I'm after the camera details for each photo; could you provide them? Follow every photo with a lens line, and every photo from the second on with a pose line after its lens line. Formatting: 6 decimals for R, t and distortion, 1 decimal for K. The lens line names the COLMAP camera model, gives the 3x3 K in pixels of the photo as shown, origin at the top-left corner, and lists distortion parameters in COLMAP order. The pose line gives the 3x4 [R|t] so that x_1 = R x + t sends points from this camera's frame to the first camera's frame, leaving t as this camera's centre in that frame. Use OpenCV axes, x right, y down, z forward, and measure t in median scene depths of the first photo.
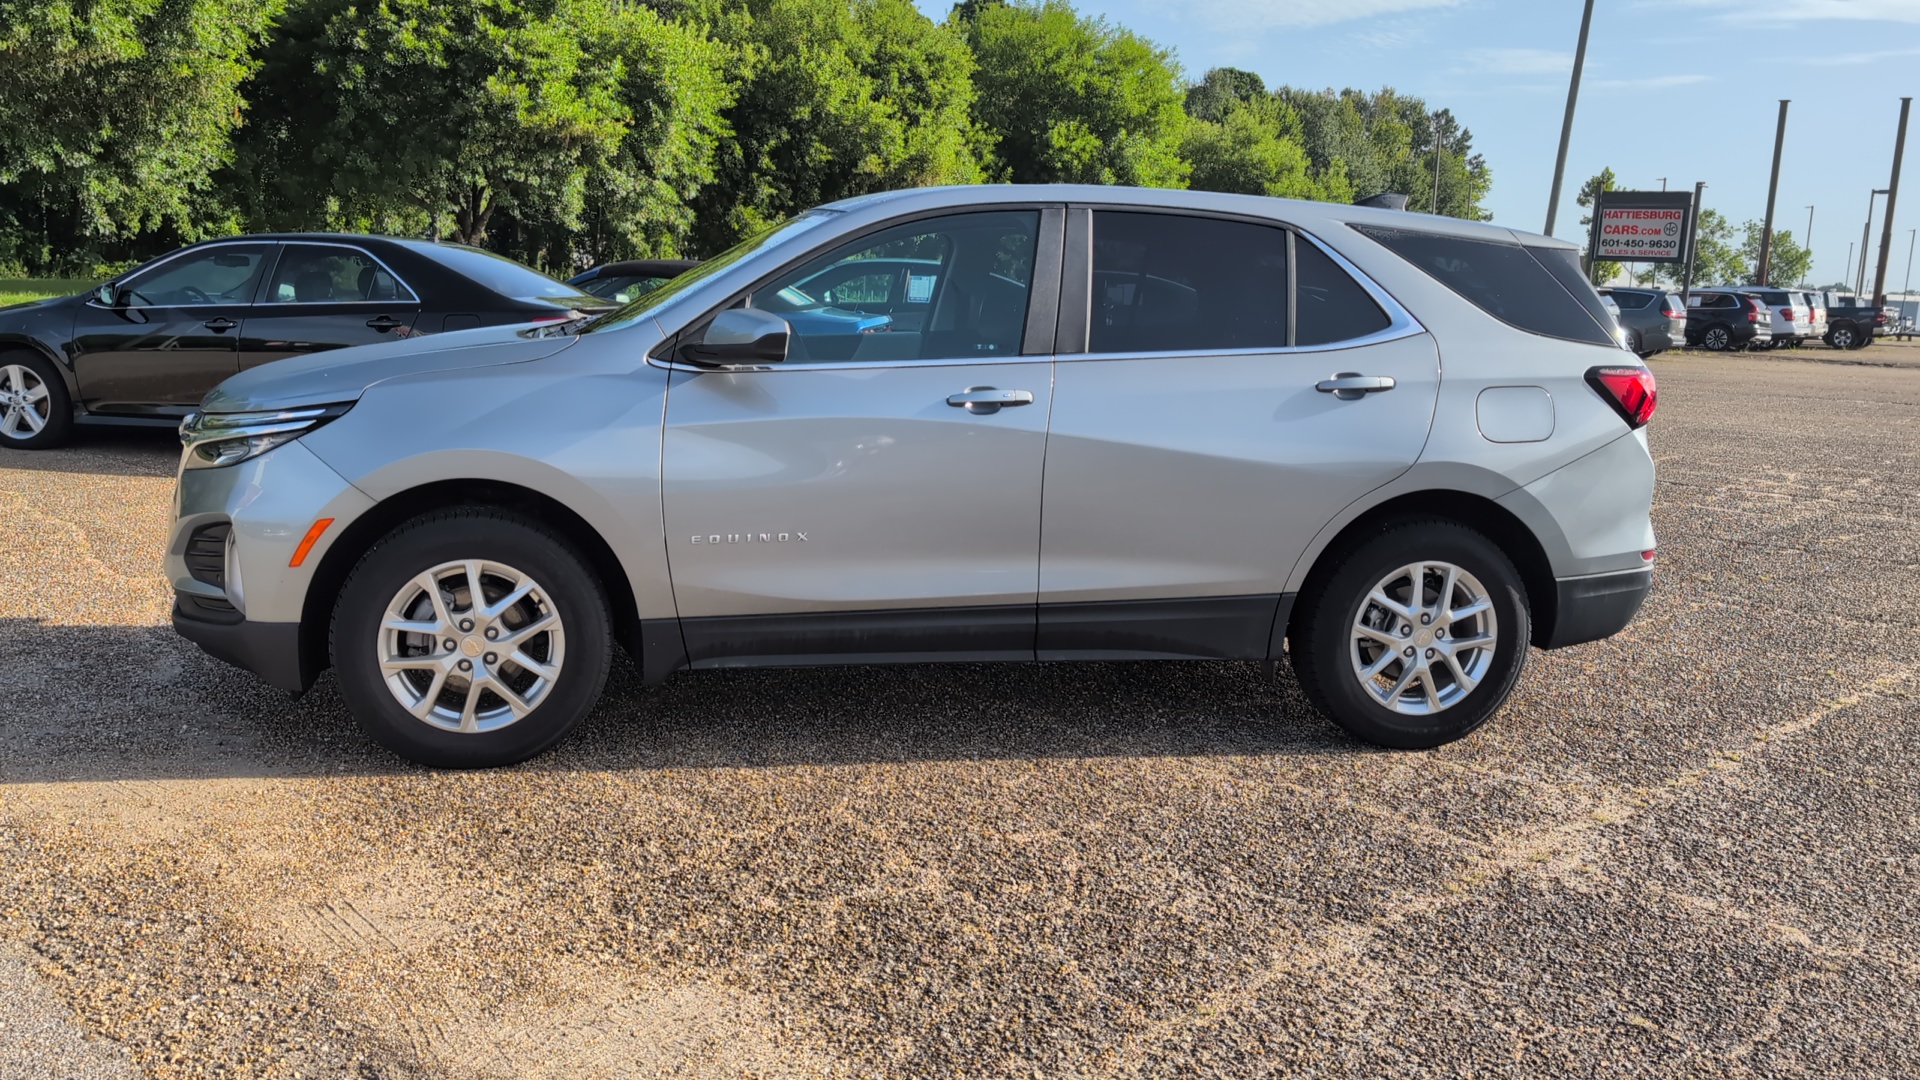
lens RADIAL K [[1620.2, 0, 960.0], [0, 1620.2, 540.0], [0, 0, 1]] dist [0.021183, -0.009538]
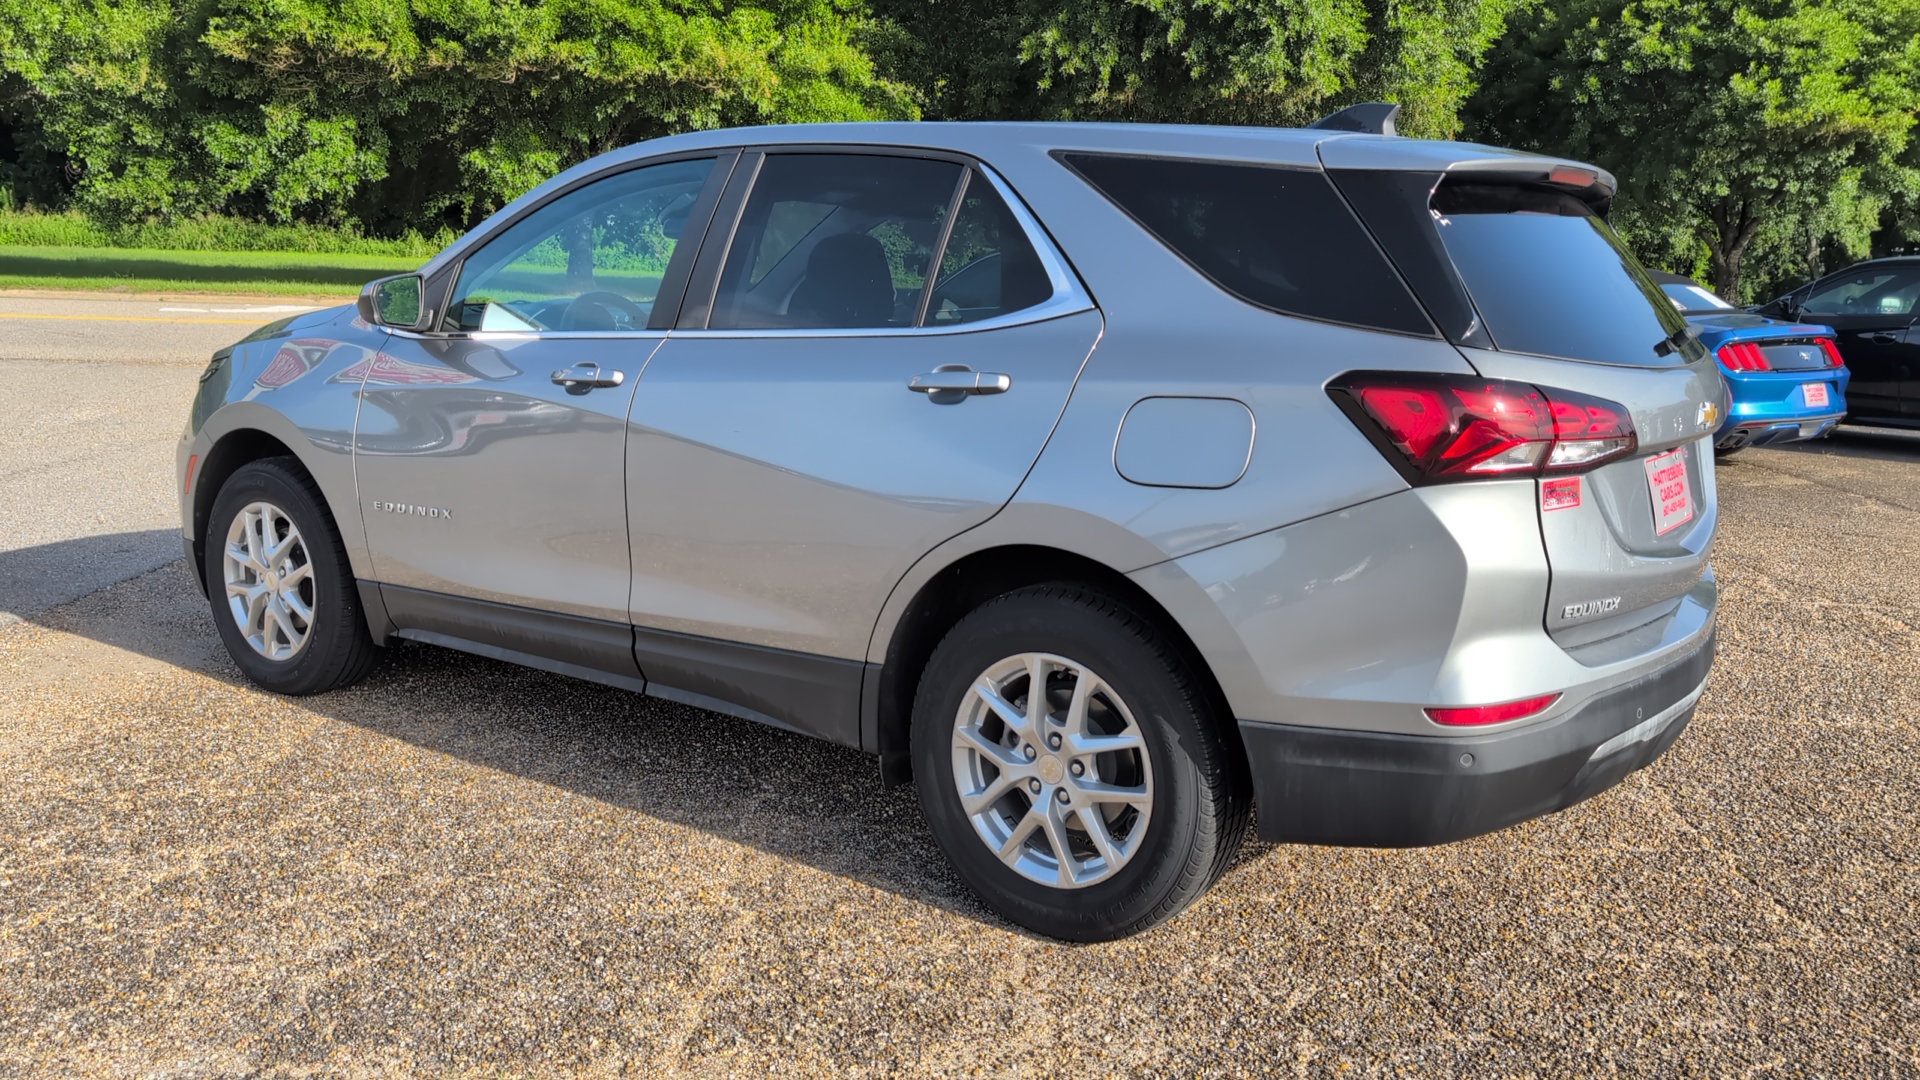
lens RADIAL K [[1620.2, 0, 960.0], [0, 1620.2, 540.0], [0, 0, 1]] dist [0.021183, -0.009538]
pose [[0.679003, 0.107279, -0.726255, 0.103648], [-0.118600, 0.992300, 0.035694, -0.007349], [0.724493, 0.061898, 0.686498, 0.072845]]
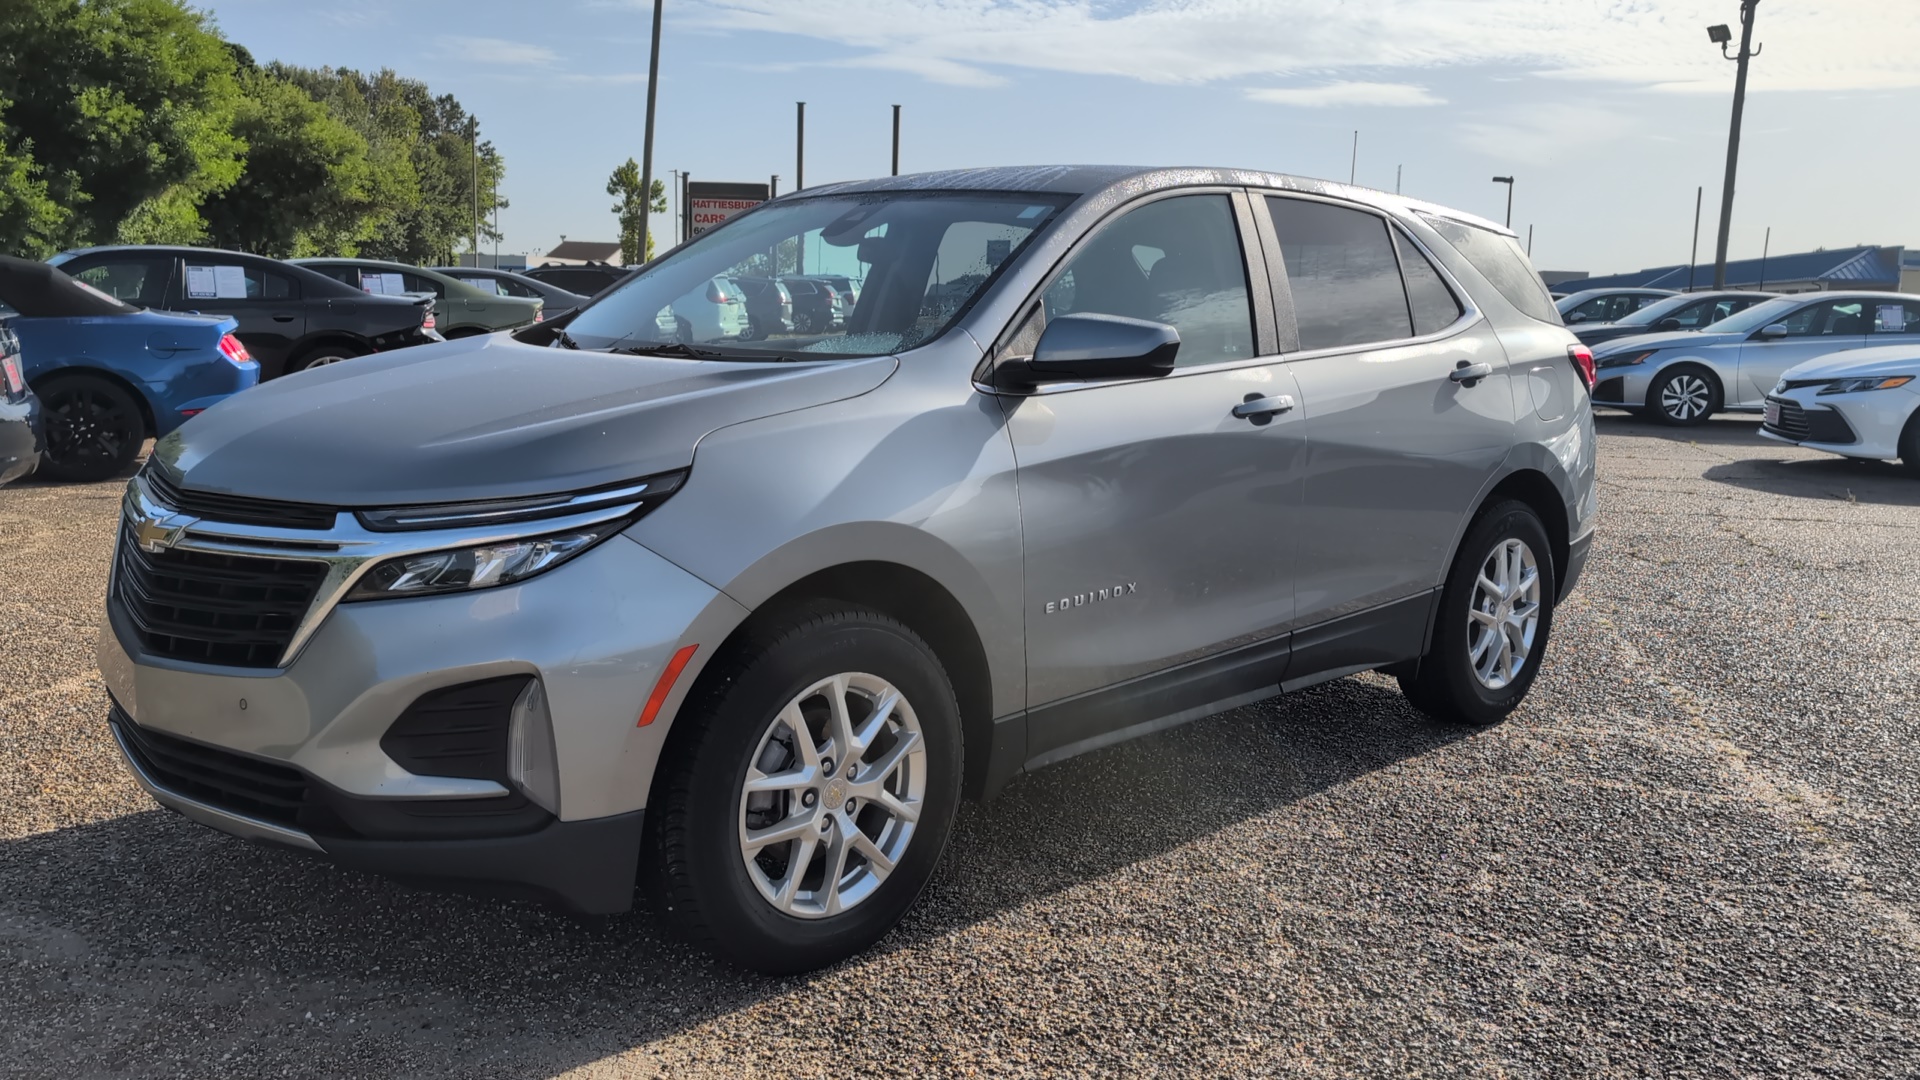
lens RADIAL K [[1620.2, 0, 960.0], [0, 1620.2, 540.0], [0, 0, 1]] dist [0.021183, -0.009538]
pose [[0.828673, -0.105254, 0.549747, -0.080246], [0.100991, 0.994157, 0.038110, -0.008614], [-0.550546, 0.023939, 0.834461, 0.046134]]
